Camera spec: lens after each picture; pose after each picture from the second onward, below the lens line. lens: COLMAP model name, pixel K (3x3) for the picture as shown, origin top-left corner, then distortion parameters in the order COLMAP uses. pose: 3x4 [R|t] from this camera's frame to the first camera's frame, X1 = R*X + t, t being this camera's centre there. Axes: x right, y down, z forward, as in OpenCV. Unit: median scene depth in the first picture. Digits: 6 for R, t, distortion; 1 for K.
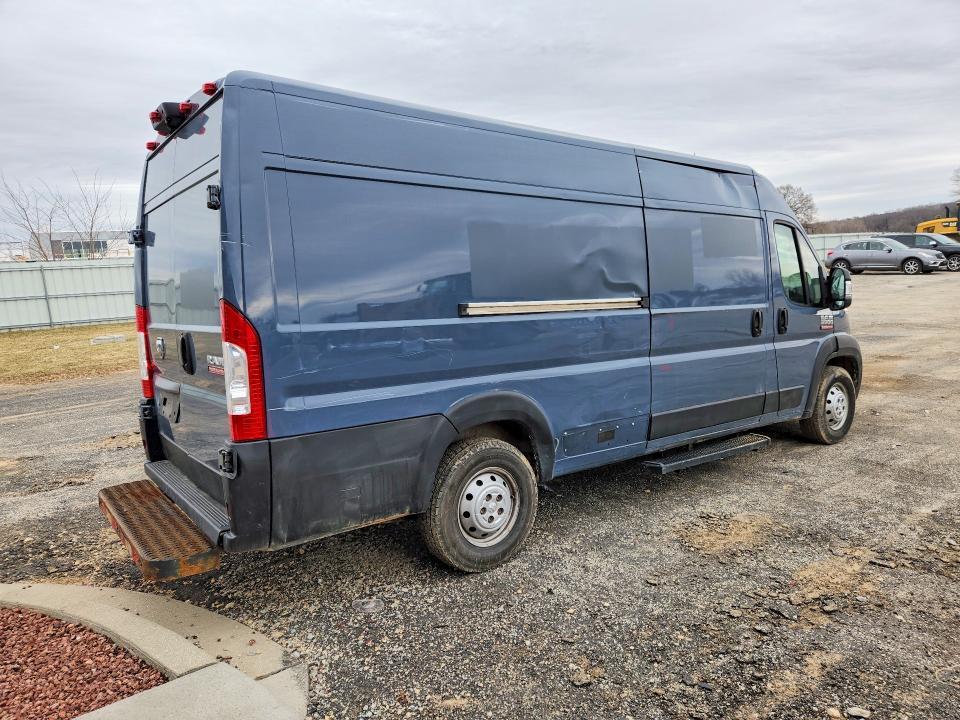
lens RADIAL K [[667.7, 0, 514.9], [0, 667.7, 384.0], [0, 0, 1]] dist [0.003917, 0.001136]
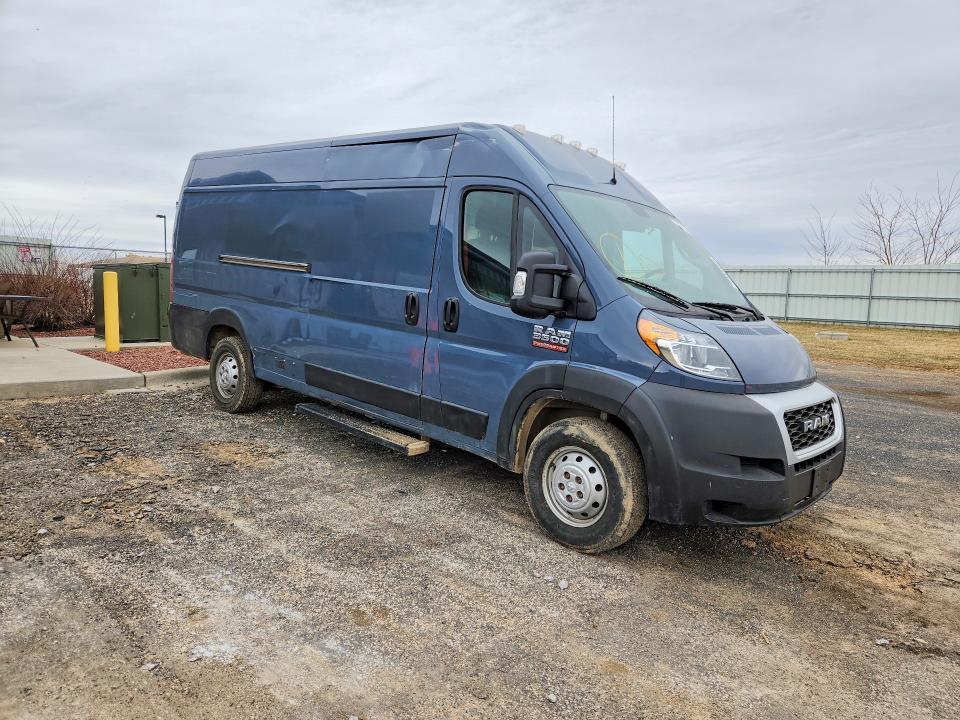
lens RADIAL K [[655.9, 0, 461.7], [0, 655.9, 371.3], [0, 0, 1]] dist [0.001415, 0.001638]
pose [[0.134343, 0.188474, -0.972846, 1.375509], [-0.219667, 0.962984, 0.156229, -0.181881], [0.966281, 0.192714, 0.170772, 1.053391]]
